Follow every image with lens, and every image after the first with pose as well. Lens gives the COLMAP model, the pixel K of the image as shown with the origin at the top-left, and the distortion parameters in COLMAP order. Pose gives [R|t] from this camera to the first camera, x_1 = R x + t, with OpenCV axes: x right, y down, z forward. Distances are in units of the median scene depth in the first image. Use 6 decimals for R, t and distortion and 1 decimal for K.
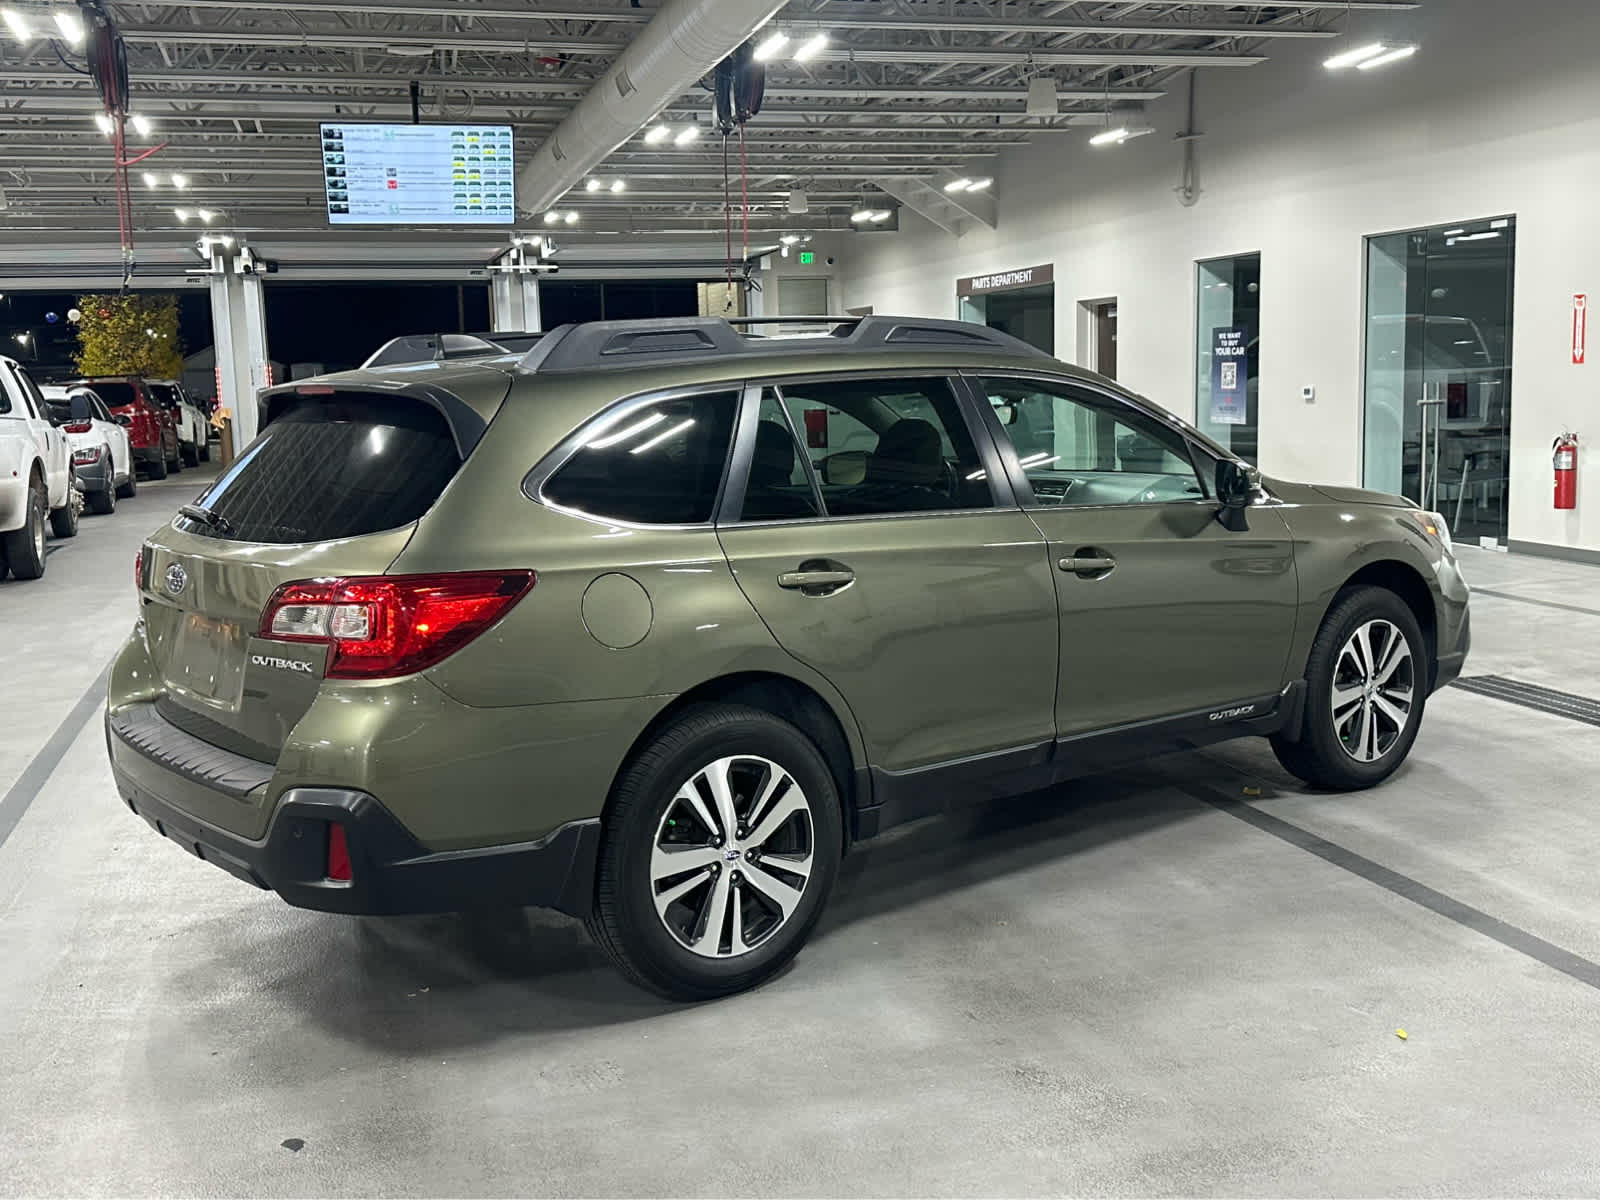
lens RADIAL K [[1599.1, 0, 791.8], [0, 1599.1, 585.8], [0, 0, 1]] dist [0.176754, -0.348072]
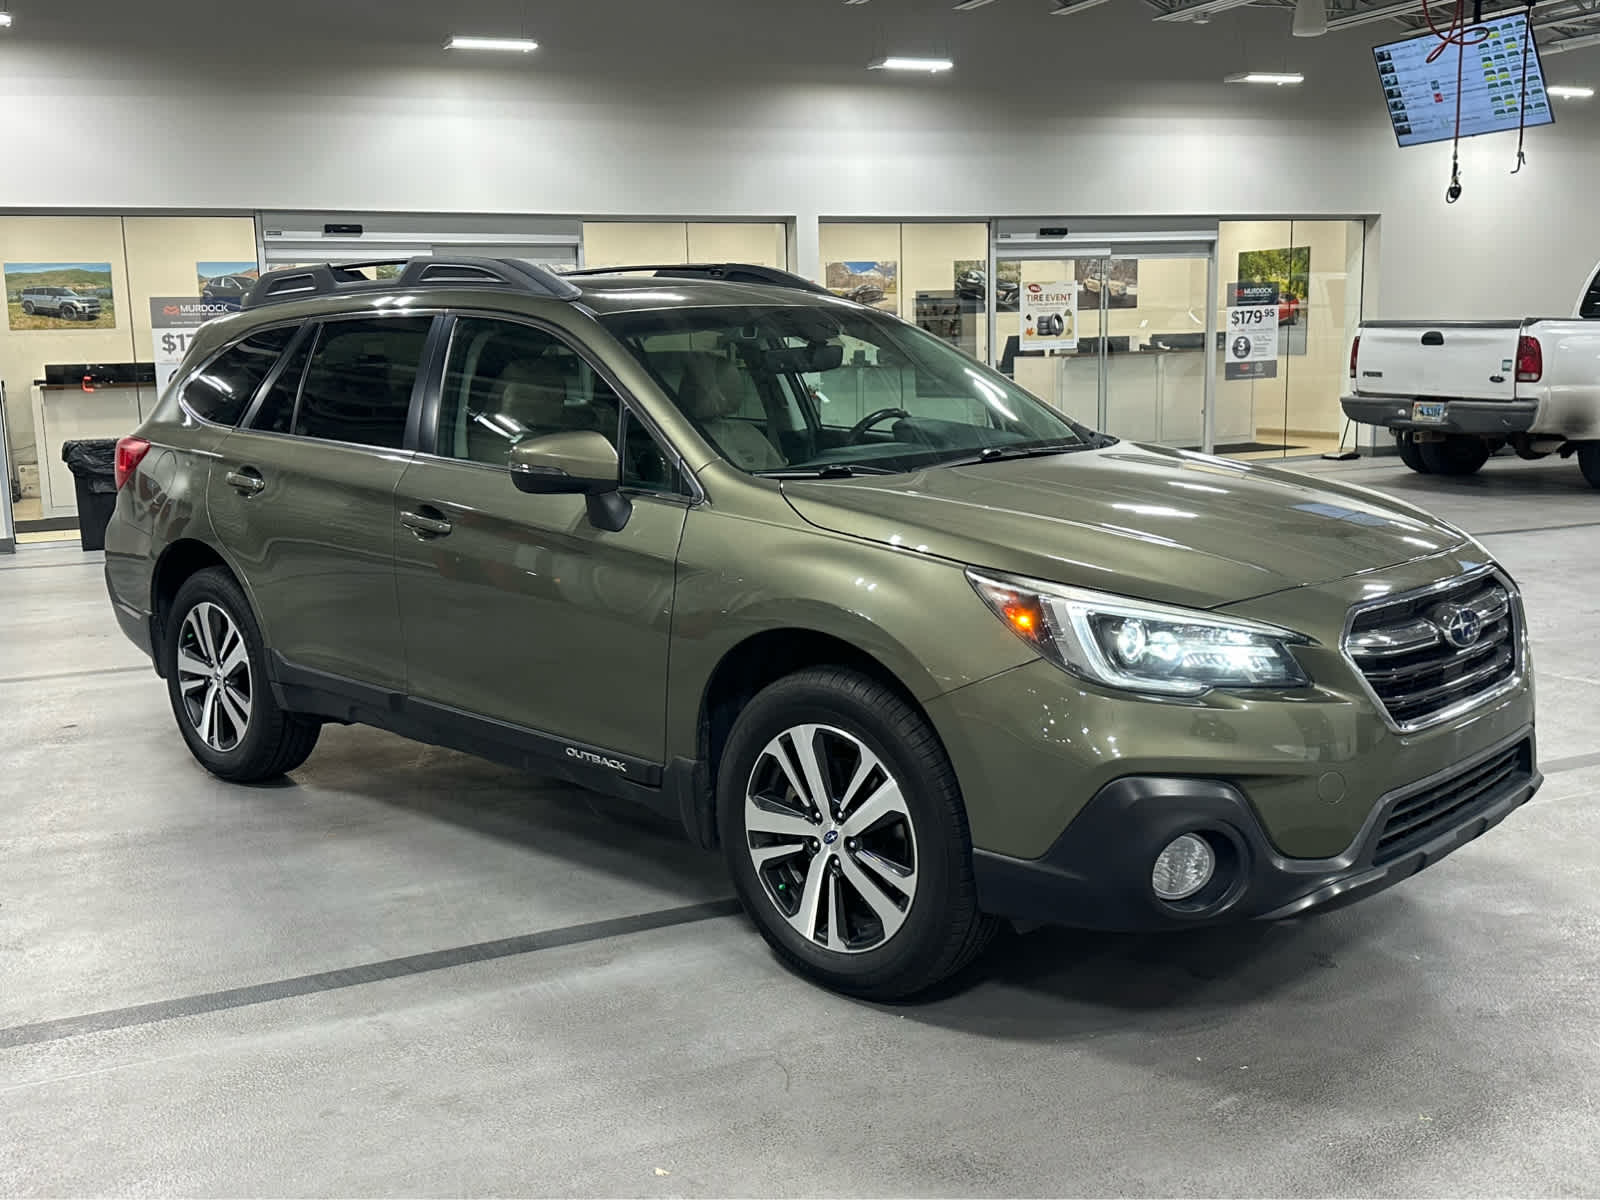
lens RADIAL K [[1599.1, 0, 791.8], [0, 1599.1, 585.8], [0, 0, 1]] dist [0.176754, -0.348072]
pose [[0.133490, 0.181564, -0.974277, 0.481585], [-0.110315, 0.979688, 0.167458, -0.067142], [0.984891, 0.085124, 0.150807, 0.456385]]
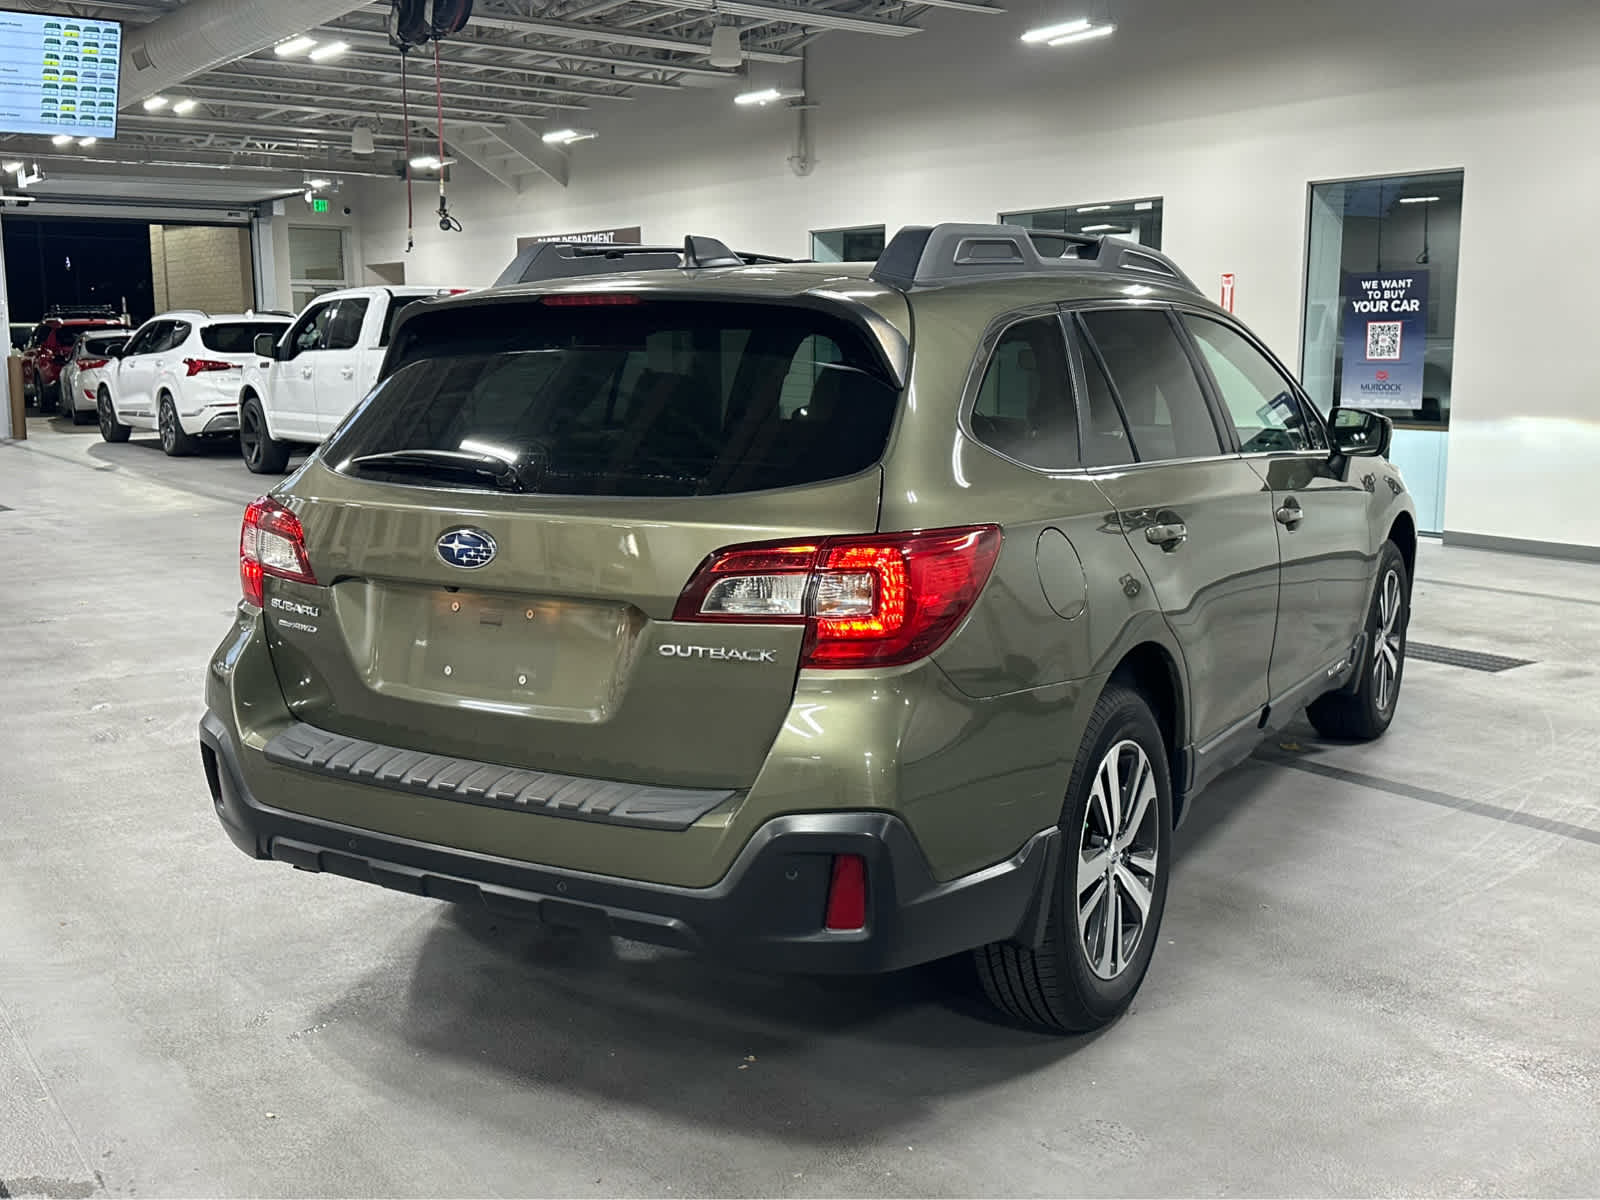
lens RADIAL K [[1599.1, 0, 791.8], [0, 1599.1, 585.8], [0, 0, 1]] dist [0.176754, -0.348072]
pose [[0.933716, -0.030566, 0.356708, -0.181319], [0.025130, 0.999487, 0.019865, 0.000517], [-0.357132, -0.009584, 0.934005, 0.094044]]
